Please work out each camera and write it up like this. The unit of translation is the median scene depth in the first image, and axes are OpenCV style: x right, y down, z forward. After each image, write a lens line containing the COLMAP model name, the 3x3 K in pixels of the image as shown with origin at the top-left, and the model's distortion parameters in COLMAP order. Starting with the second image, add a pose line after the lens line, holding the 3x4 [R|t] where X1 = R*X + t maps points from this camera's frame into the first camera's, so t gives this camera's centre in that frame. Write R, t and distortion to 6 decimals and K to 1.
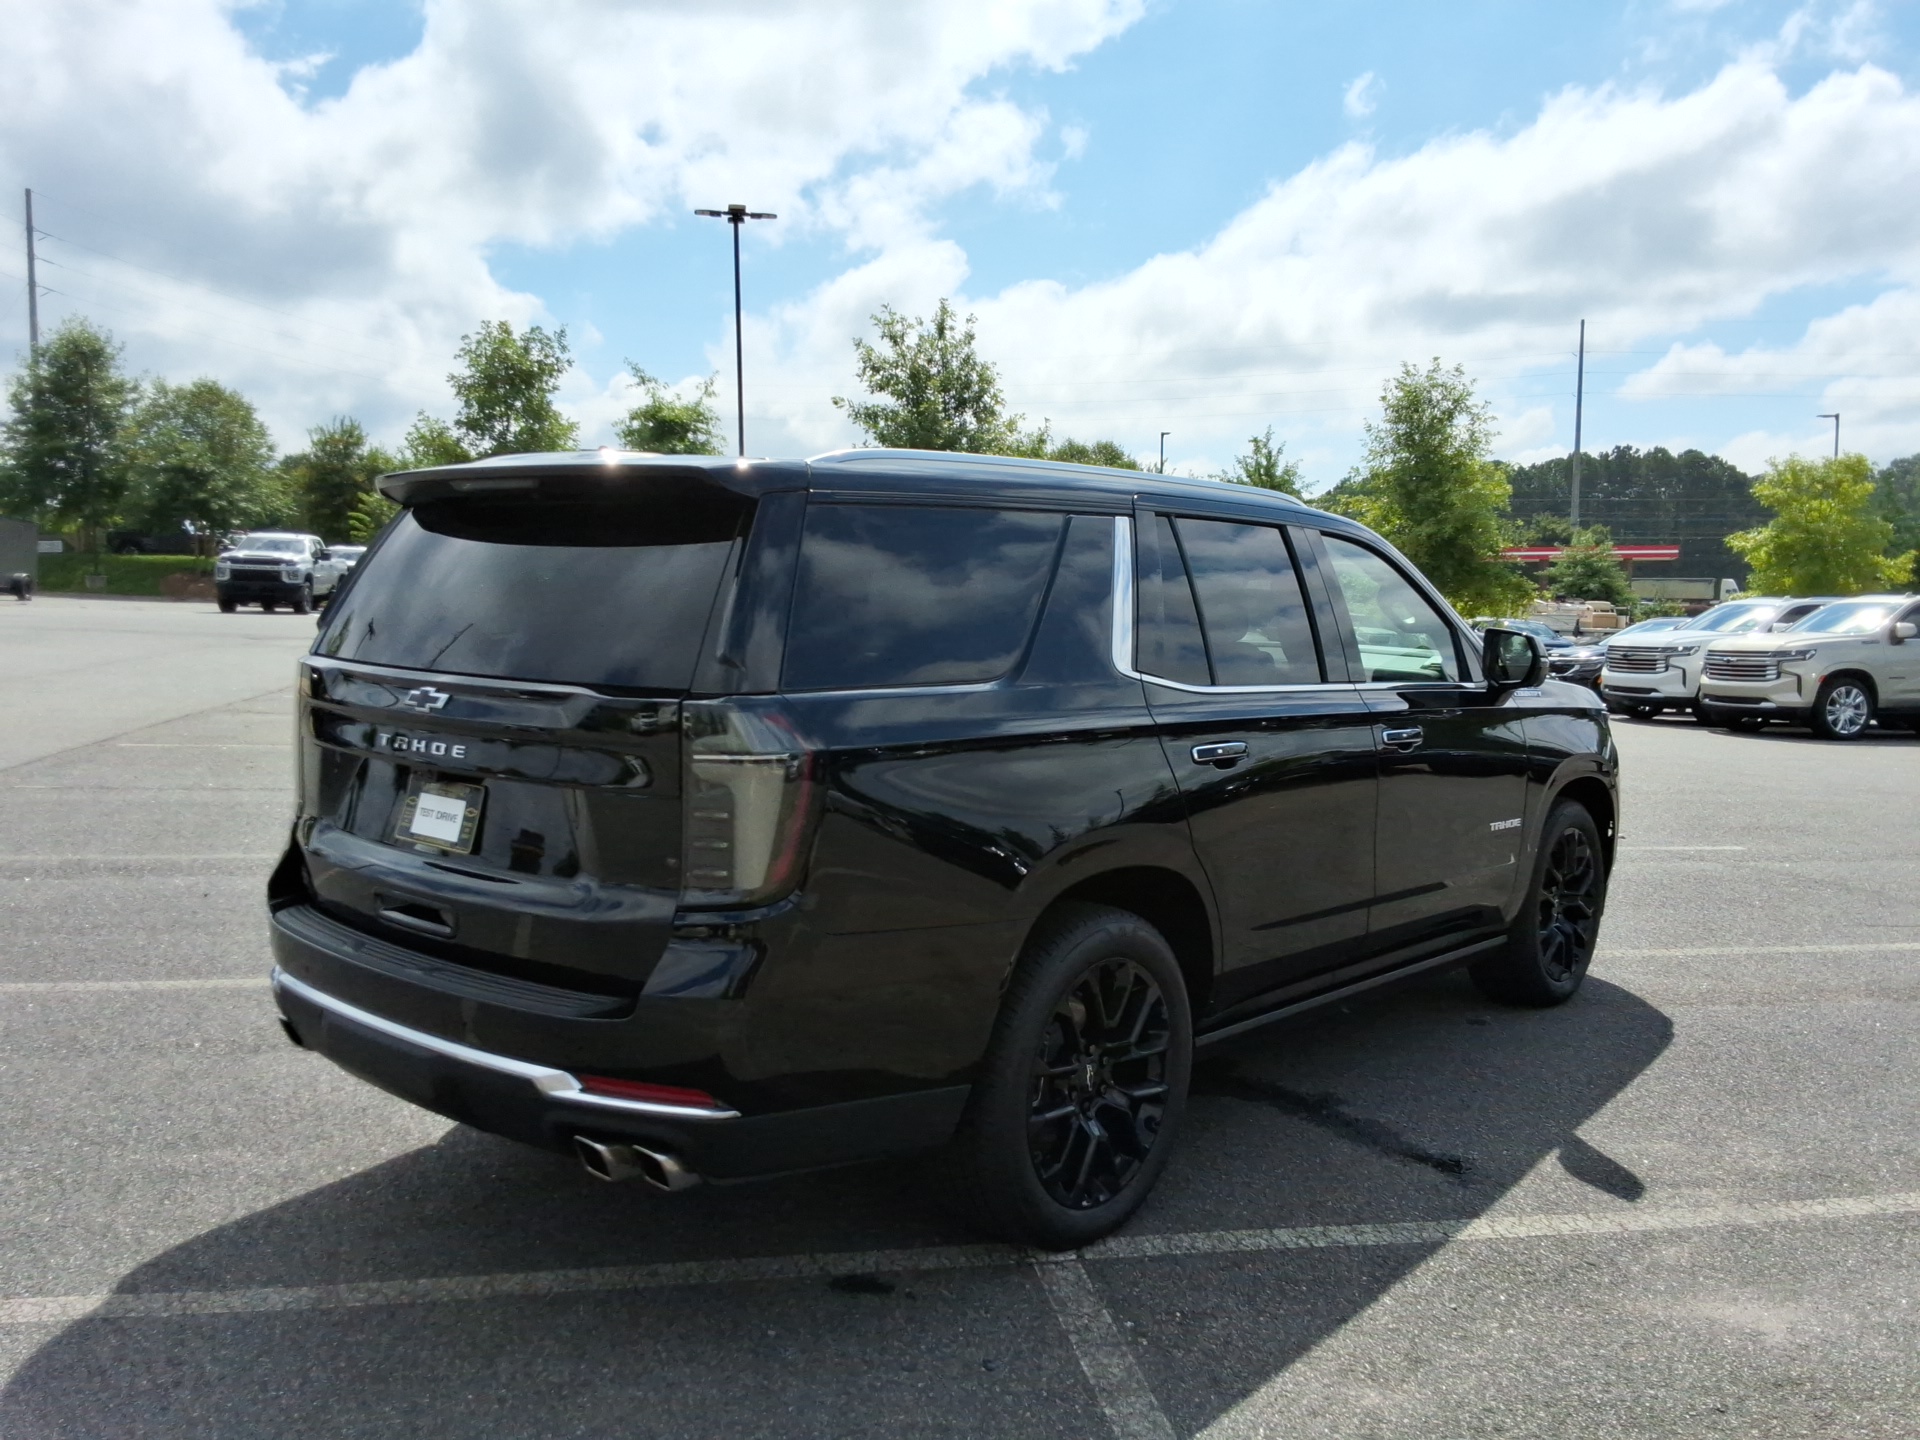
lens RADIAL K [[1546.6, 0, 958.3], [0, 1546.6, 729.8], [0, 0, 1]] dist [0.121378, -0.222192]
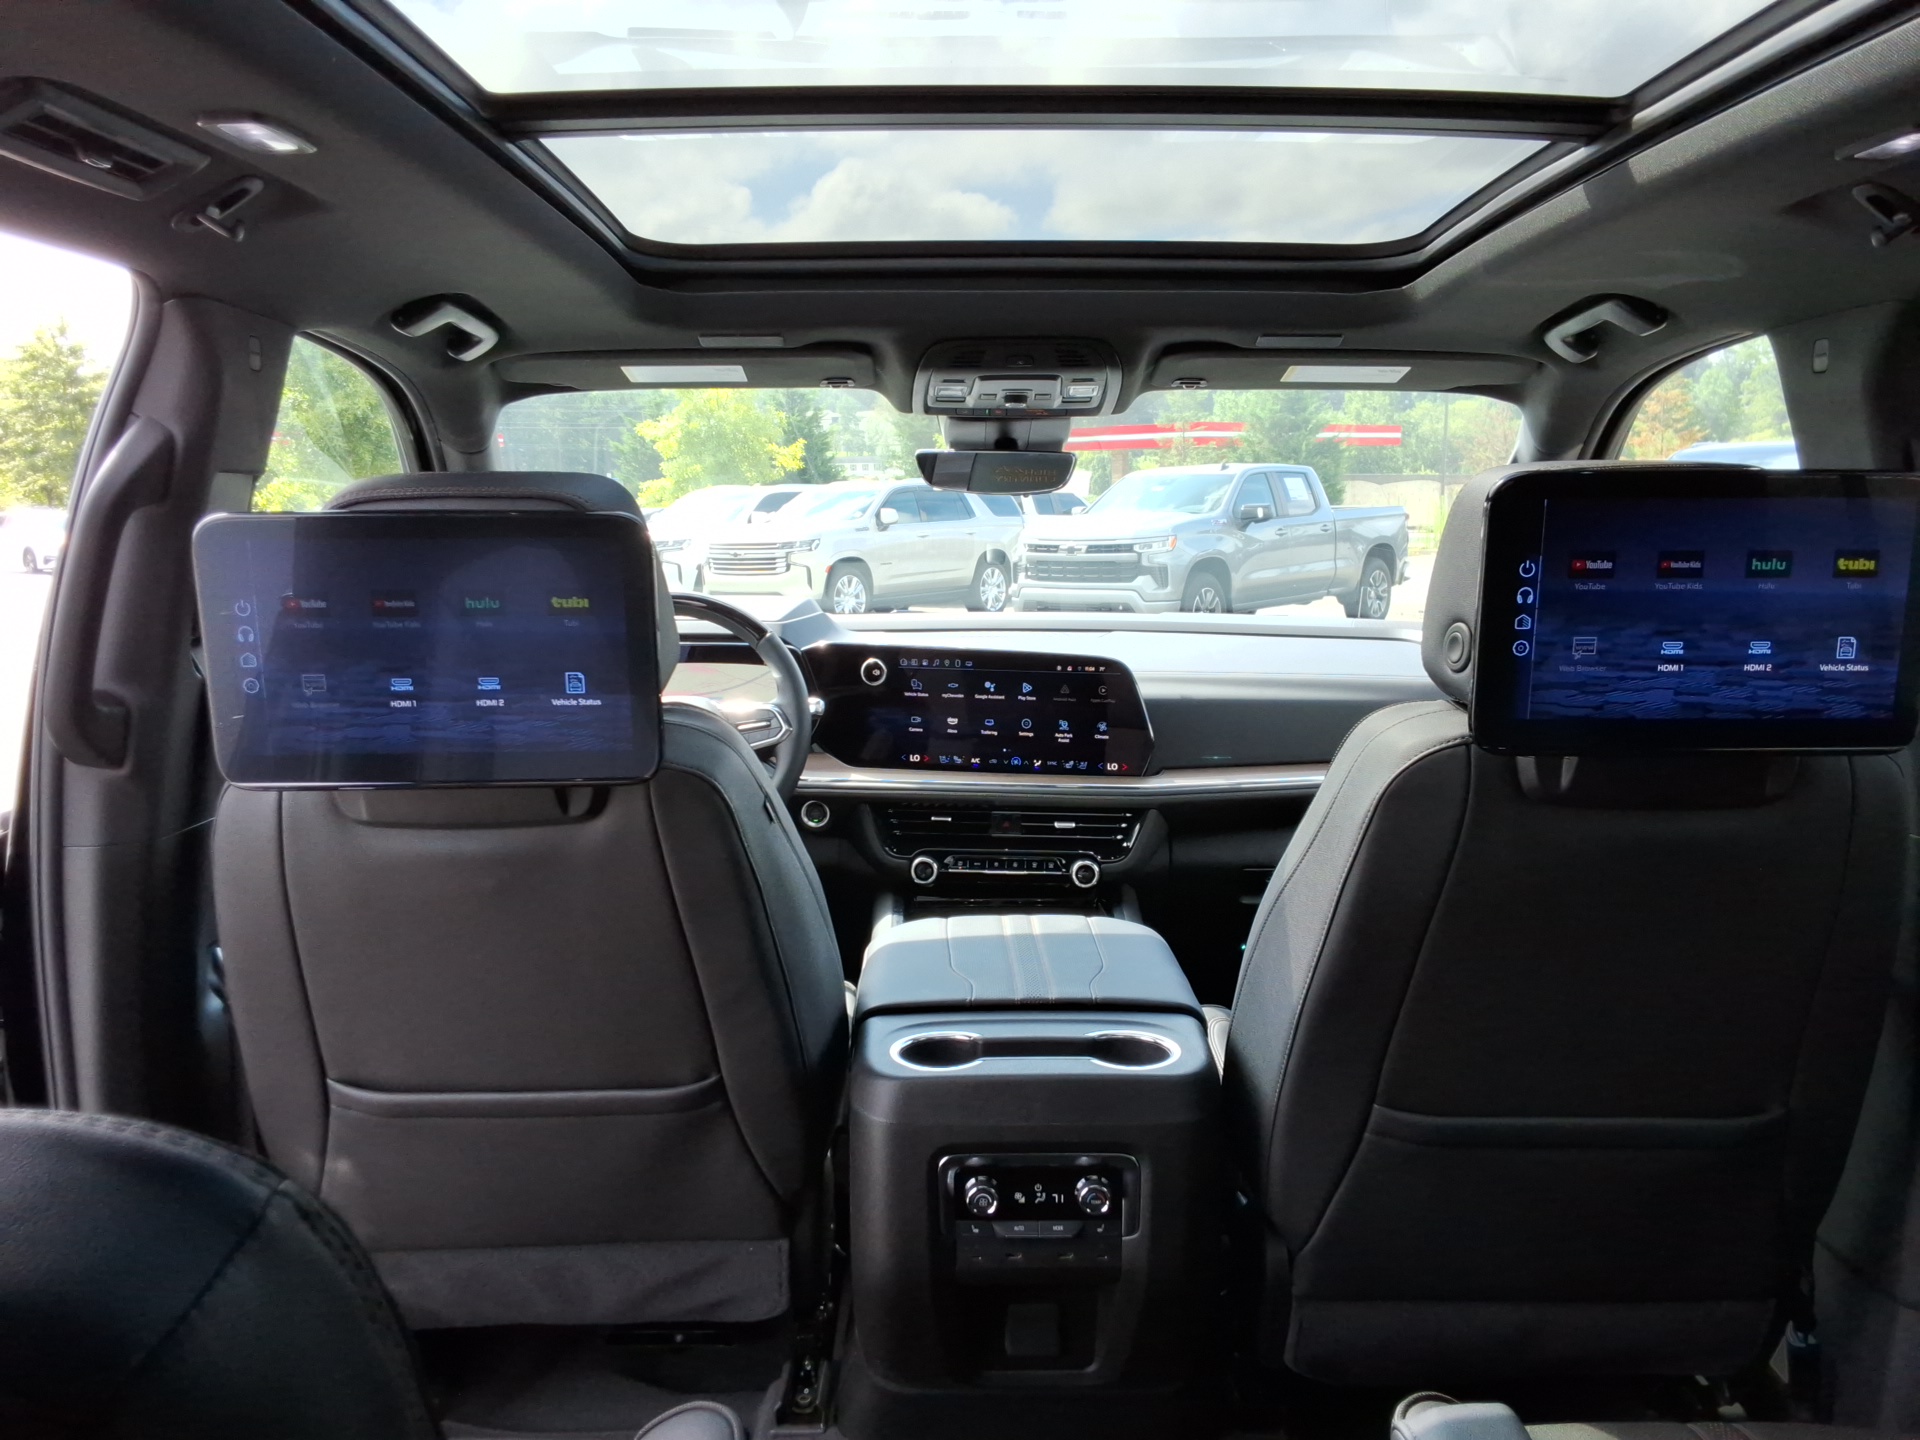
lens RADIAL K [[1541.9, 0, 960.0], [0, 1541.9, 720.0], [0, 0, 1]] dist [0.180640, -0.153859]
pose [[0.750006, -0.116839, 0.651030, -0.018539], [0.075960, 0.992977, 0.090699, -0.014122], [-0.657055, -0.018573, 0.753614, 0.150603]]
